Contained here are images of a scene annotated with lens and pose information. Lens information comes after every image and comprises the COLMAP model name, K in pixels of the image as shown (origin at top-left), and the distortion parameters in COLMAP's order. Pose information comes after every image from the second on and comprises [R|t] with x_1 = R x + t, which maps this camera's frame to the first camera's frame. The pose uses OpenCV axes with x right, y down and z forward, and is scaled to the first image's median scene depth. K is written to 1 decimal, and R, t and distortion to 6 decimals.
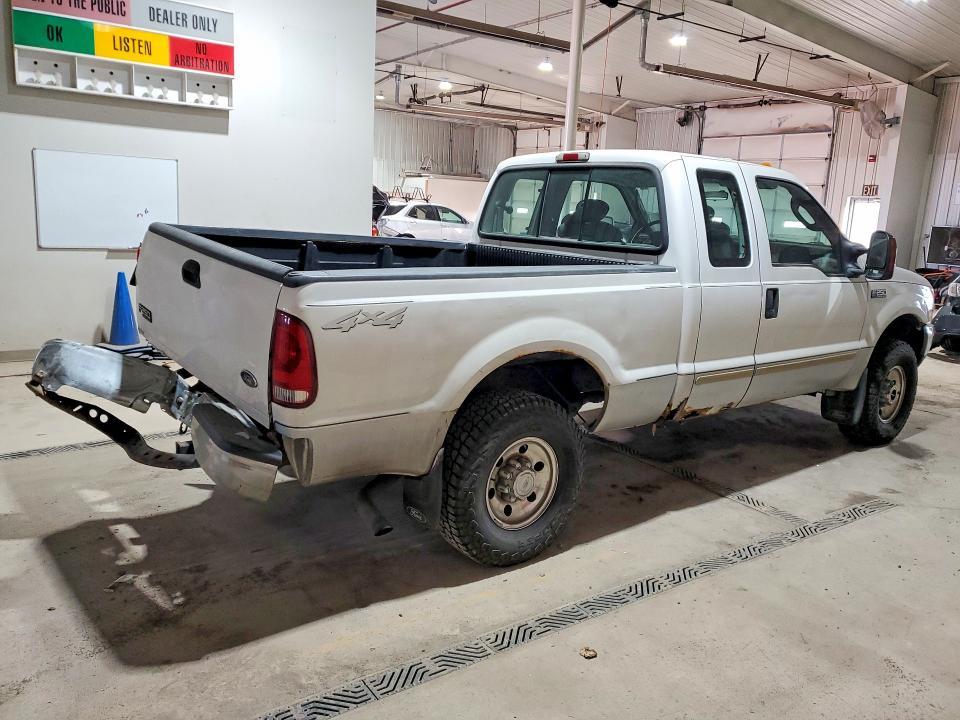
lens RADIAL K [[735.7, 0, 480.0], [0, 735.7, 360.0], [0, 0, 1]] dist [0.019936, -0.004740]
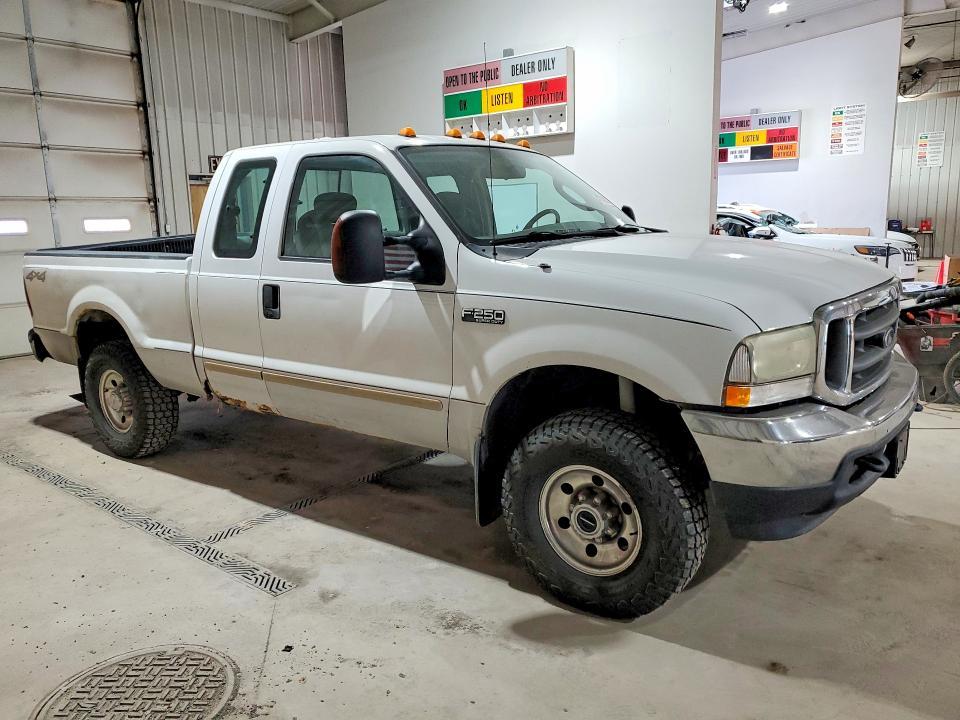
lens RADIAL K [[754.5, 0, 480.0], [0, 754.5, 360.0], [0, 0, 1]] dist [0.036114, -0.002157]
pose [[0.263894, 0.130215, -0.955722, 1.316300], [-0.158564, 0.983222, 0.090179, -0.127348], [0.951429, 0.127745, 0.280113, 0.979200]]
